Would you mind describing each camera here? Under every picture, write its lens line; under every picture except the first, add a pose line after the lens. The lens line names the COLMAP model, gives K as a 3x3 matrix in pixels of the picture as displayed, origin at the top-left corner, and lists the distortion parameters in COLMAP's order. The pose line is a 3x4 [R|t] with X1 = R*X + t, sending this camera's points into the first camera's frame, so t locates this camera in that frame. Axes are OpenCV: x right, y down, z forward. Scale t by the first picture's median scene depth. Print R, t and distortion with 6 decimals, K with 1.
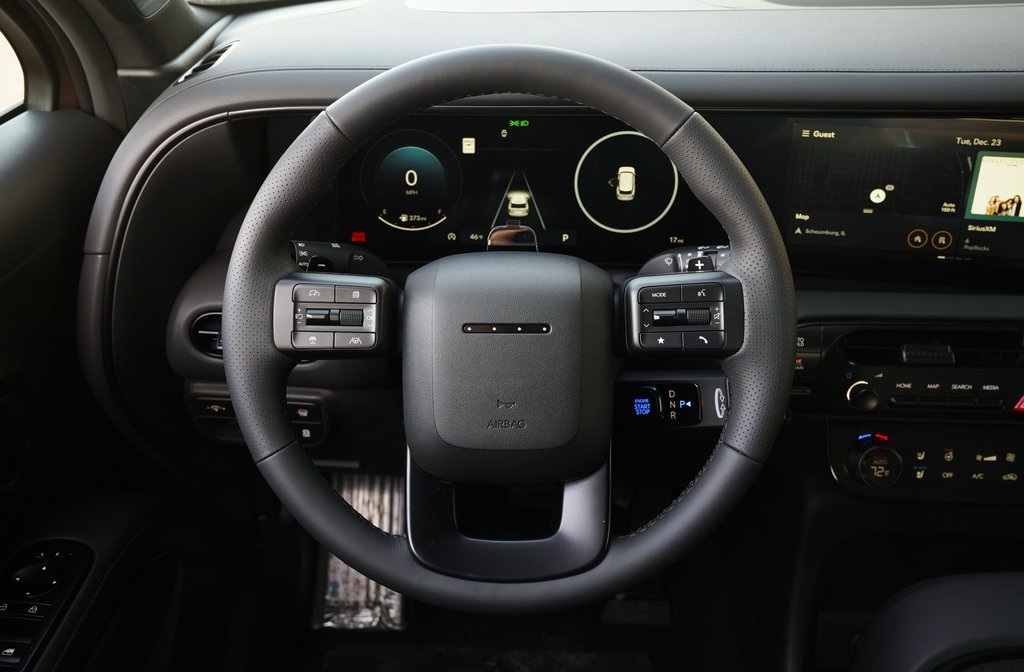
lens RADIAL K [[987.2, 0, 512.0], [0, 987.2, 336.0], [0, 0, 1]] dist [-0.012941, 0.112562]
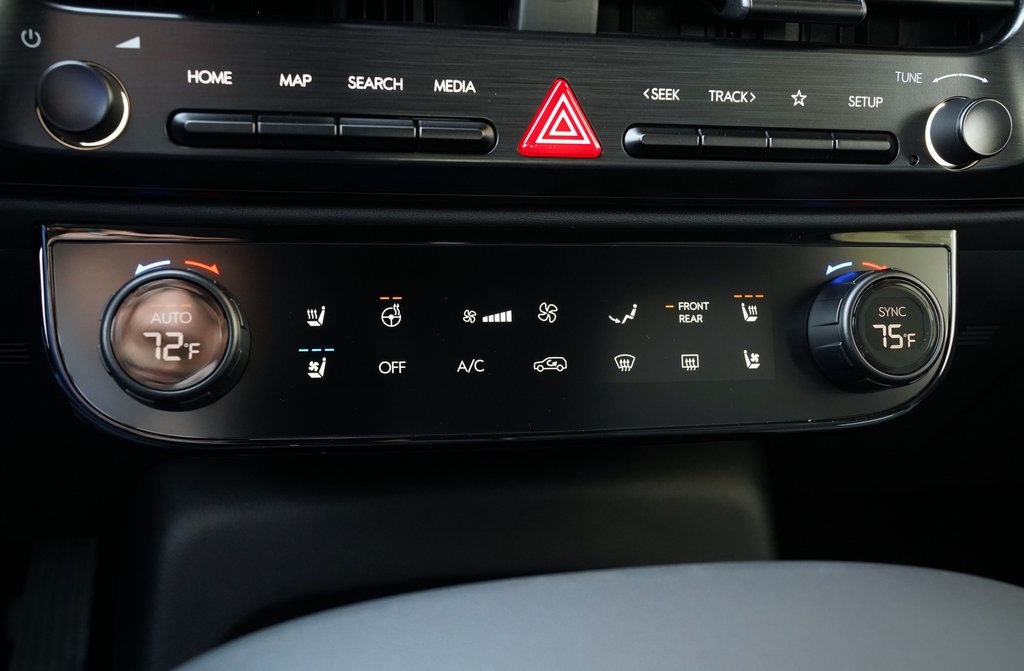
lens RADIAL K [[1044.0, 0, 512.0], [0, 1044.0, 335.5], [0, 0, 1]] dist [-0.016786, -0.004797]
pose [[0.969104, -0.028696, 0.244976, 0.403678], [0.068651, 0.985344, -0.156155, 0.200025], [-0.236905, 0.168148, 0.956871, 0.639668]]
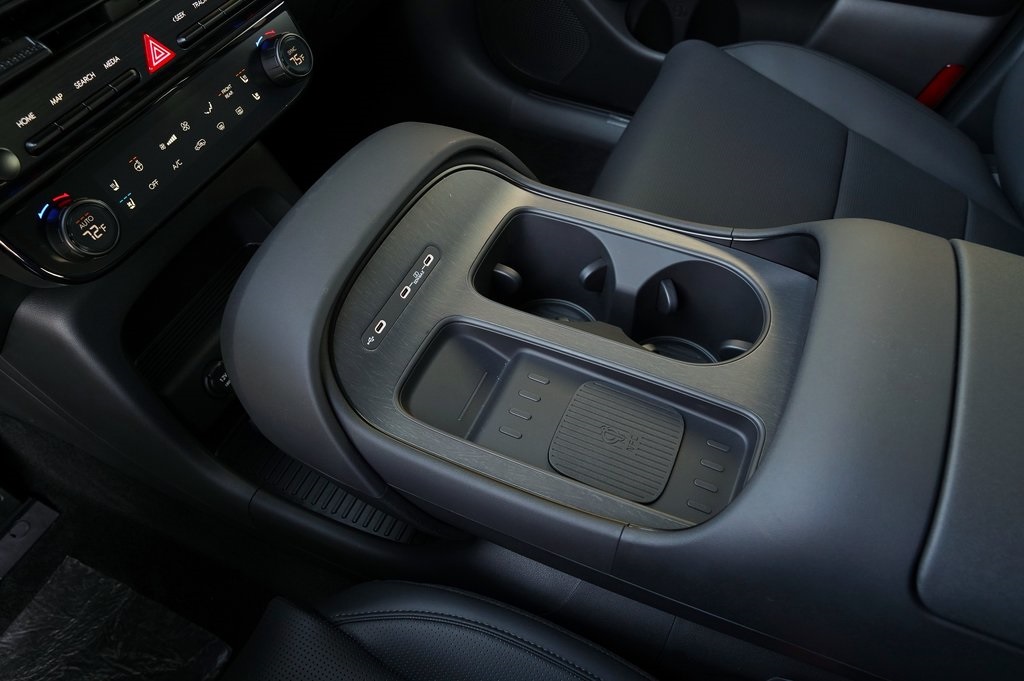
lens RADIAL K [[699.5, 0, 512.0], [0, 699.5, 340.5], [0, 0, 1]] dist [-0.128093, 0.086868]
pose [[0.377250, -0.733115, 0.565884, 0.134124], [0.486540, 0.676805, 0.552461, 0.062279], [-0.788011, 0.066909, 0.612015, 0.425848]]
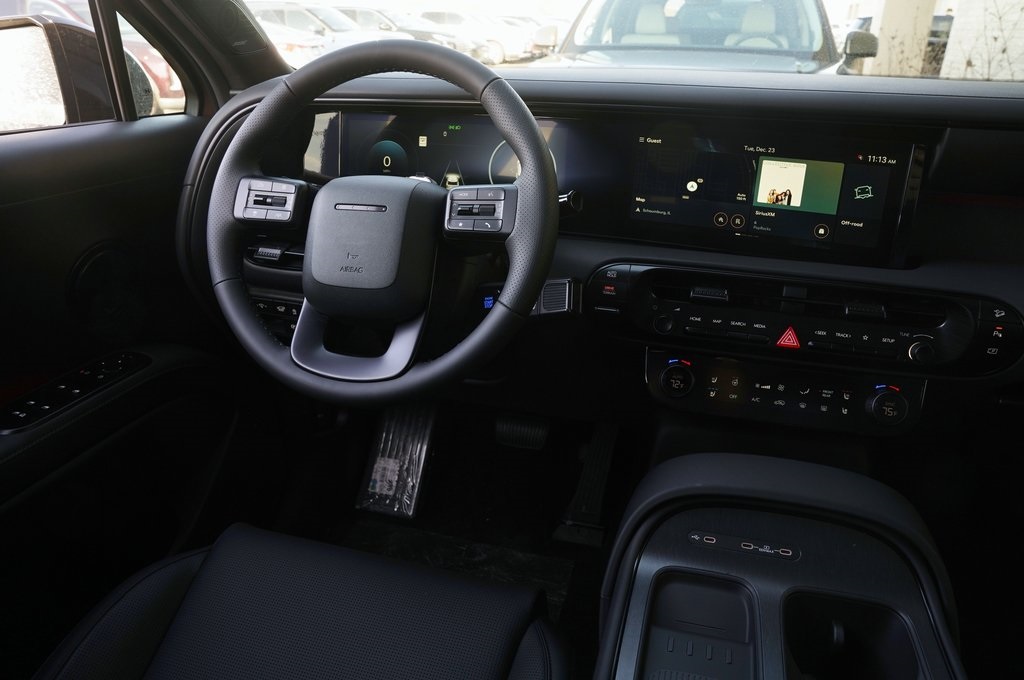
lens RADIAL K [[699.5, 0, 512.0], [0, 699.5, 340.0], [0, 0, 1]] dist [-0.128093, 0.086868]
pose [[0.970415, 0.101376, -0.219131, 0.360646], [-0.127321, 0.985998, -0.107688, 0.211217], [0.205146, 0.132402, 0.969734, 0.029956]]
